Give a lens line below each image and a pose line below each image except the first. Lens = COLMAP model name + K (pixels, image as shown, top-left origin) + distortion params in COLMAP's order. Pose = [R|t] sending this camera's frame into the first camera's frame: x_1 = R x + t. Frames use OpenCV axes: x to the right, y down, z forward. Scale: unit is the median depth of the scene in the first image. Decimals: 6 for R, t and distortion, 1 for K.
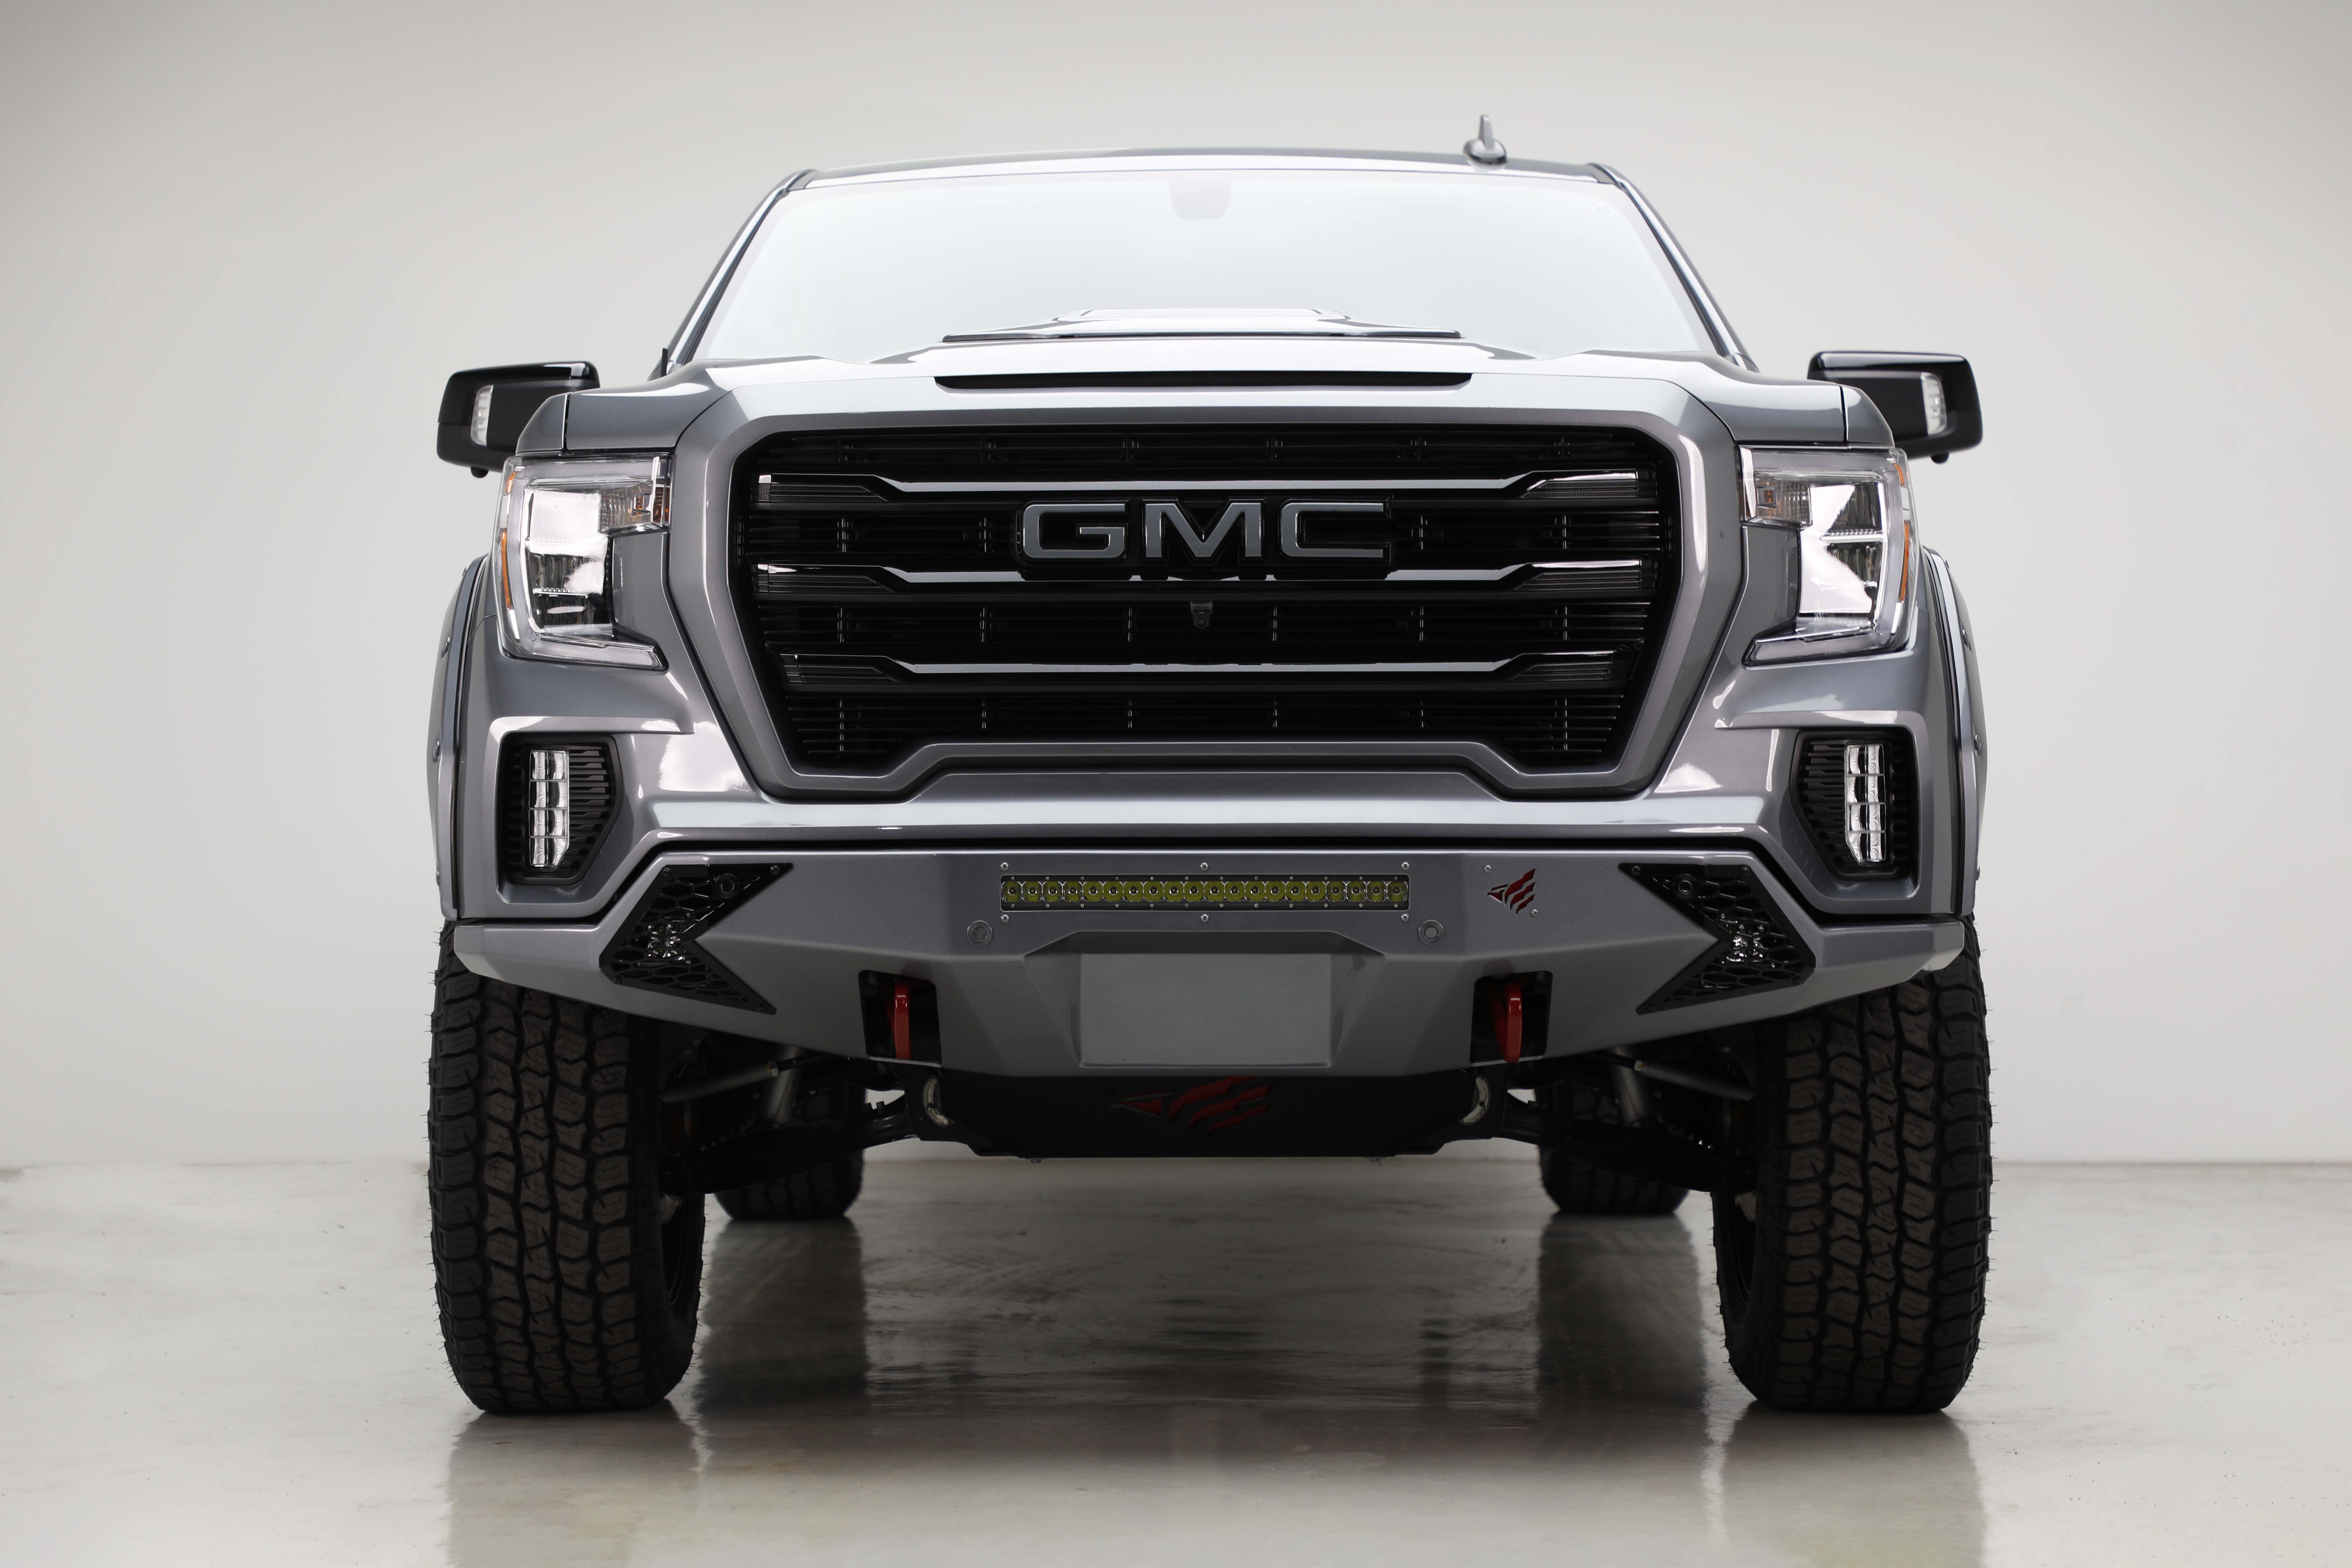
lens RADIAL K [[5151.3, 0, 1176.0], [0, 5151.3, 798.5], [0, 0, 1]] dist [0.122400, 0.000000]
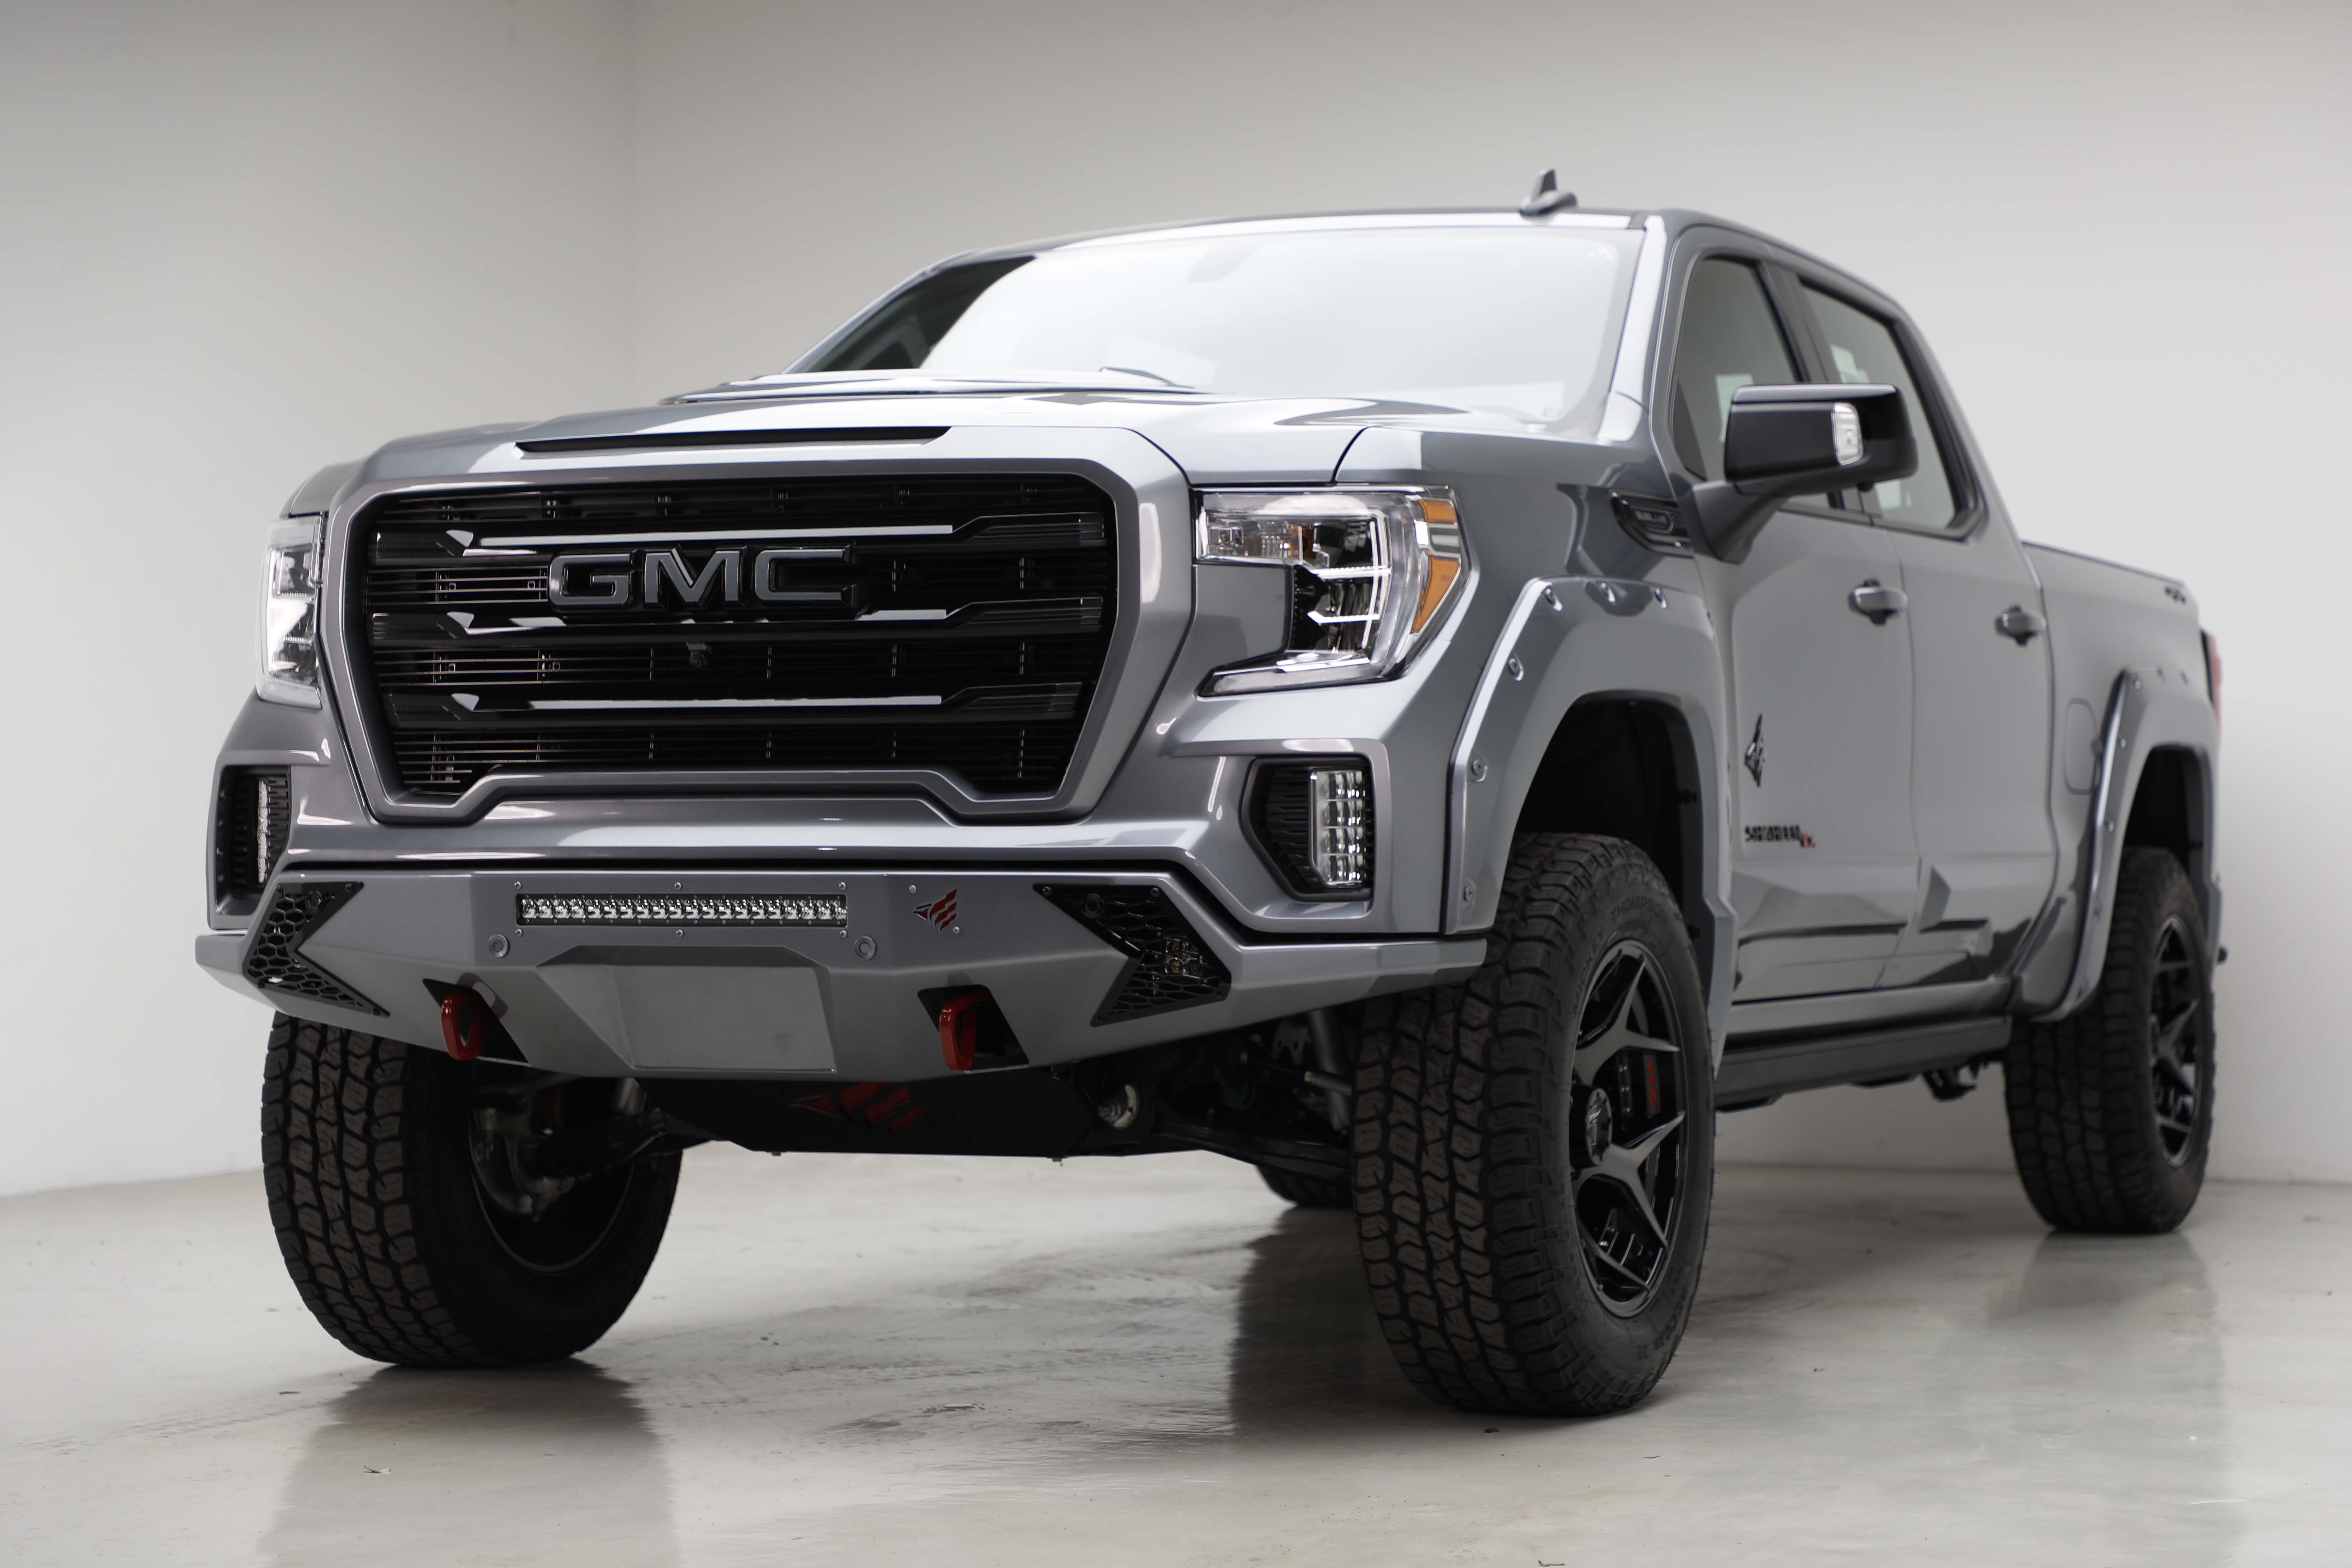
lens RADIAL K [[4842.0, 0, 1176.3], [0, 4842.0, 773.3], [0, 0, 1]] dist [0.013278, 0.000000]
pose [[0.946239, -0.003907, -0.323443, 0.424216], [0.001613, 0.999972, -0.007359, -0.002849], [0.323463, 0.006442, 0.946219, 0.063652]]
